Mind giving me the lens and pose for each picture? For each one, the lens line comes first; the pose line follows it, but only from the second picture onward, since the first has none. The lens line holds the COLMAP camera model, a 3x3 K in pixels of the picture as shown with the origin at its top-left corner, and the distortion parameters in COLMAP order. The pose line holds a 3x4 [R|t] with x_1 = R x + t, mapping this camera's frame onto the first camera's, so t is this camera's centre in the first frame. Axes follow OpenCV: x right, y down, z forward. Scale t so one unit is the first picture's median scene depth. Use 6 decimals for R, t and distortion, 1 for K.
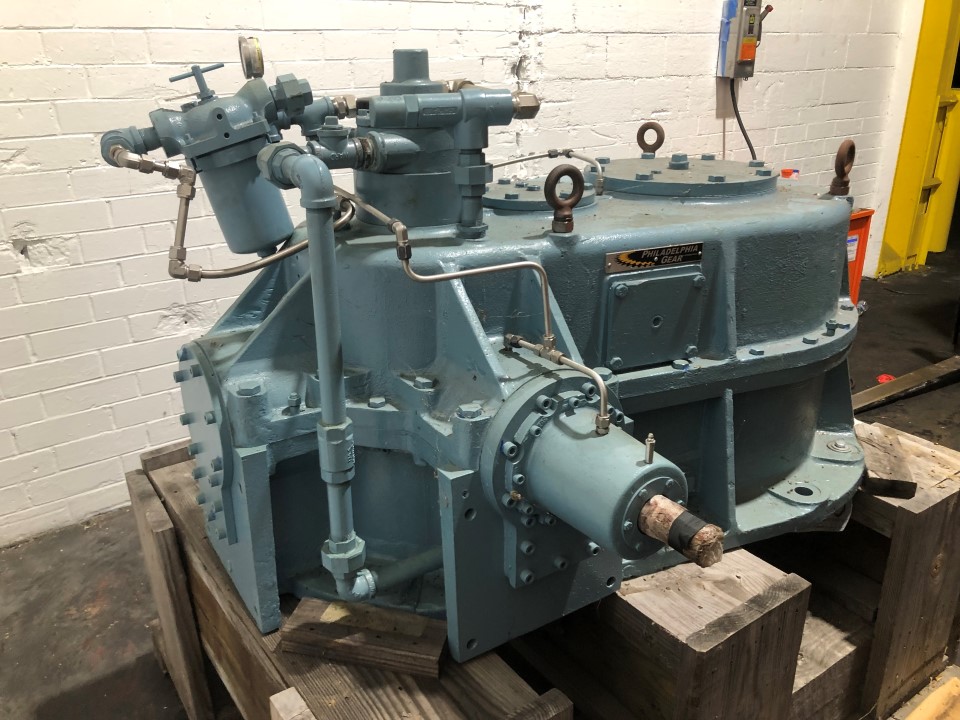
lens RADIAL K [[771.4, 0, 480.0], [0, 771.4, 360.0], [0, 0, 1]] dist [0.042466, -0.075136]
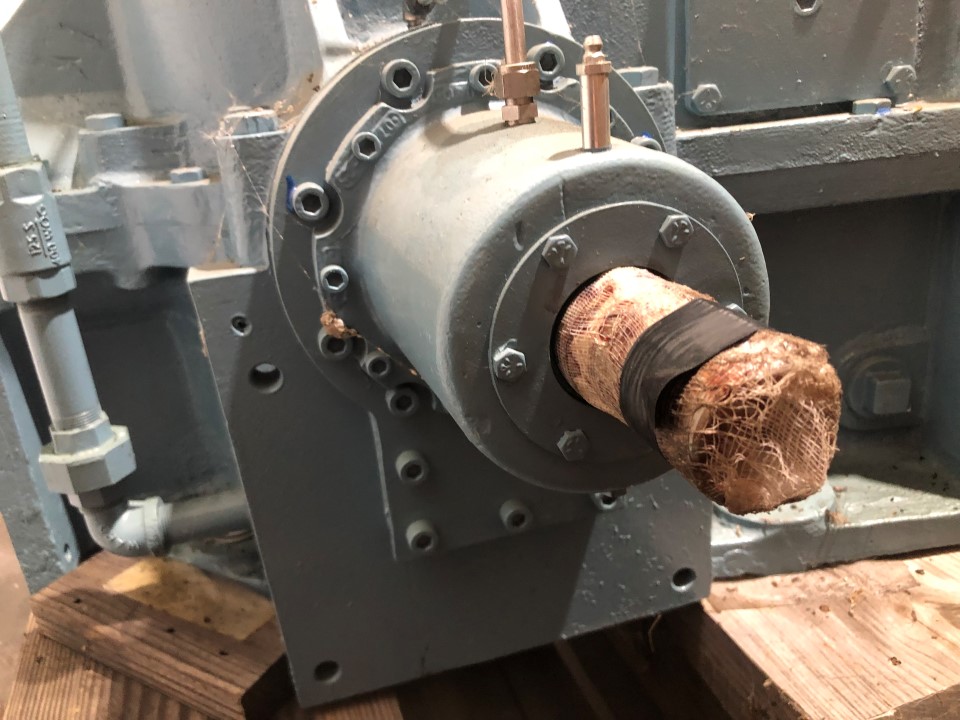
lens RADIAL K [[799.6, 0, 480.0], [0, 799.6, 360.0], [0, 0, 1]] dist [0.002273, -0.000491]
pose [[0.951181, 0.024774, -0.307637, 0.214140], [-0.020037, 0.999627, 0.018549, 0.162643], [0.307982, -0.011479, 0.951323, 0.555176]]
